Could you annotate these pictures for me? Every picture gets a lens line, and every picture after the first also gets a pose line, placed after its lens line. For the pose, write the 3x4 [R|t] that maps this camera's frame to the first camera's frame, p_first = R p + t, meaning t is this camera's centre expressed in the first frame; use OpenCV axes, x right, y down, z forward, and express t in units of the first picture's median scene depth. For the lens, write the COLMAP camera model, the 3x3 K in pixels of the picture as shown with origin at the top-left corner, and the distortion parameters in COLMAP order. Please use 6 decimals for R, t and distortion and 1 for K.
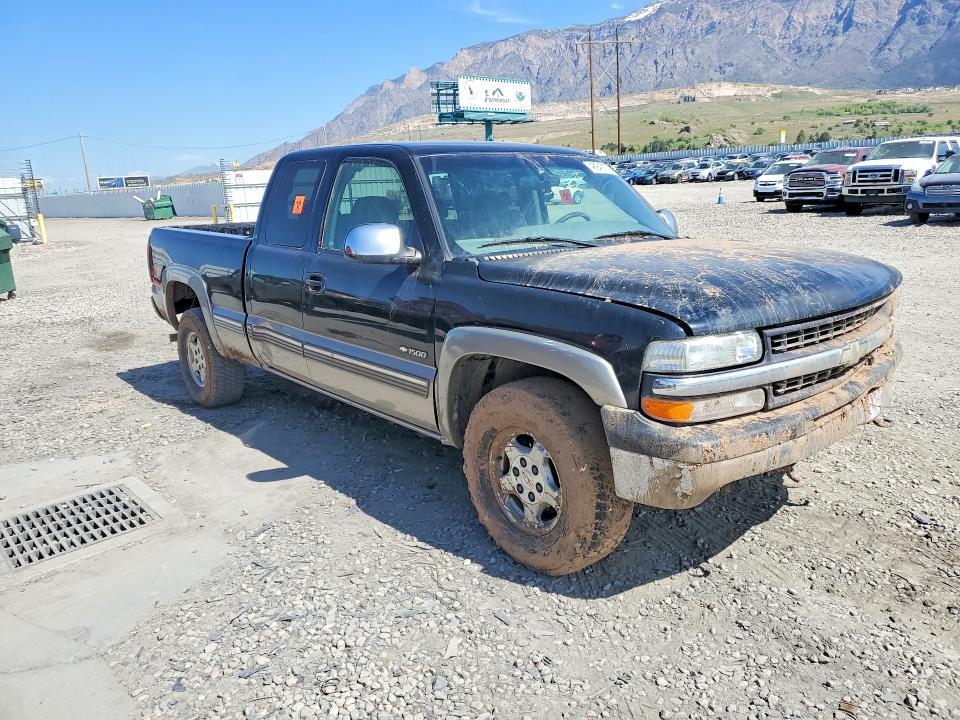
lens RADIAL K [[729.4, 0, 480.9], [0, 729.4, 360.6], [0, 0, 1]] dist [0.028489, -0.004266]
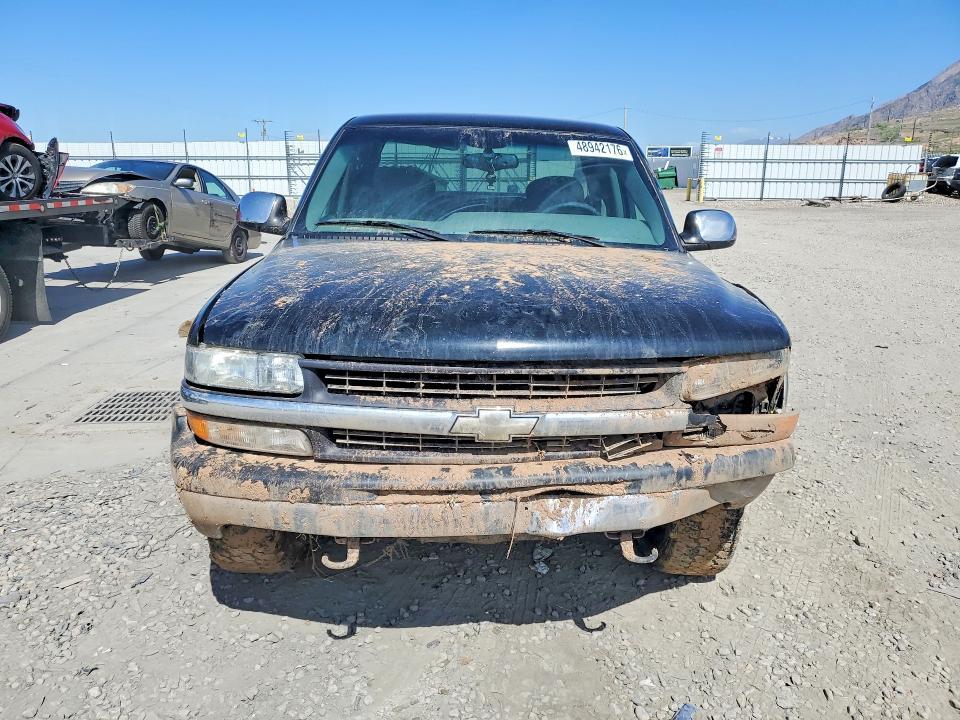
lens RADIAL K [[729.4, 0, 480.6], [0, 729.4, 359.2], [0, 0, 1]] dist [0.028489, -0.004266]
pose [[0.768459, 0.218455, -0.601455, 0.771989], [-0.199195, 0.974887, 0.099584, -0.120377], [0.608105, 0.043281, 0.792676, 0.373586]]
